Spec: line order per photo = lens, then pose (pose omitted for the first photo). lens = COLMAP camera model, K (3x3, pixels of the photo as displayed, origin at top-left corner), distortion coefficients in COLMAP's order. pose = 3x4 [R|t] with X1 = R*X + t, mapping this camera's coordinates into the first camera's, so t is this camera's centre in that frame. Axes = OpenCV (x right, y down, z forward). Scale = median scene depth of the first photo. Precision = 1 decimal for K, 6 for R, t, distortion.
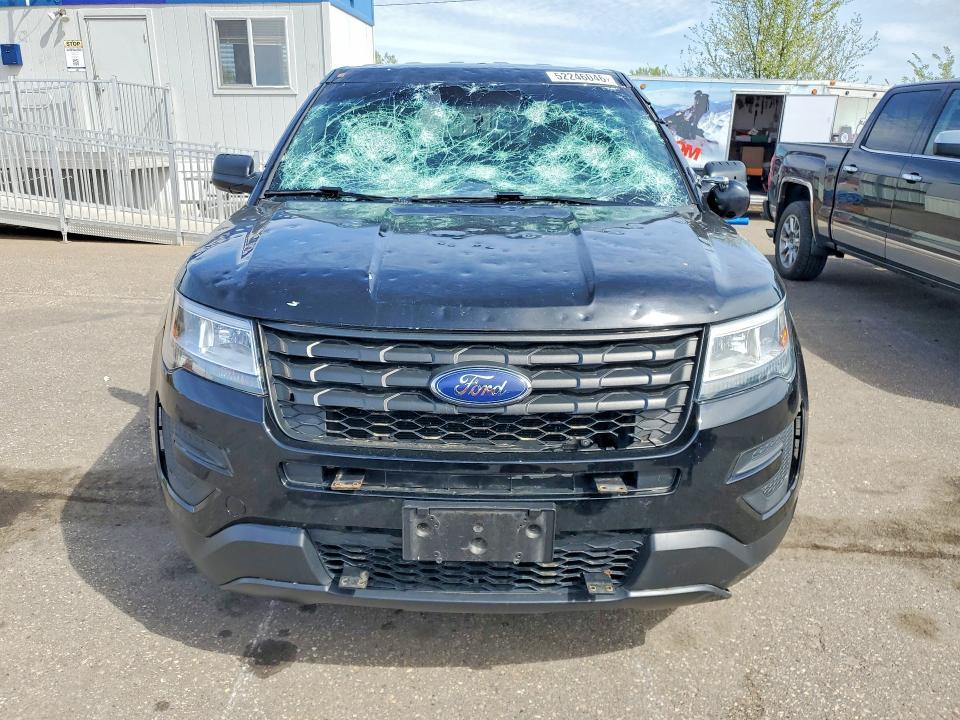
lens RADIAL K [[799.2, 0, 480.0], [0, 799.2, 360.0], [0, 0, 1]] dist [0.002869, -0.001631]
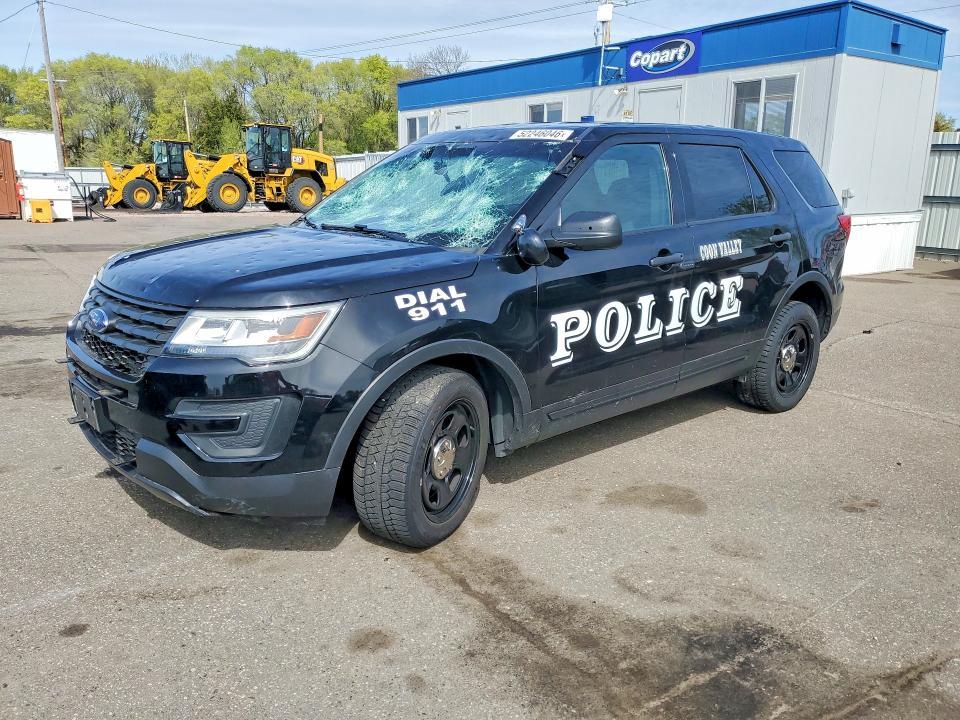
lens RADIAL K [[766.9, 0, 480.0], [0, 766.9, 360.0], [0, 0, 1]] dist [-0.000325, -0.003202]
pose [[0.644313, 0.178591, -0.743617, 0.314803], [-0.212230, 0.975914, 0.050493, -0.030529], [0.734724, 0.125285, 0.666697, 0.083025]]
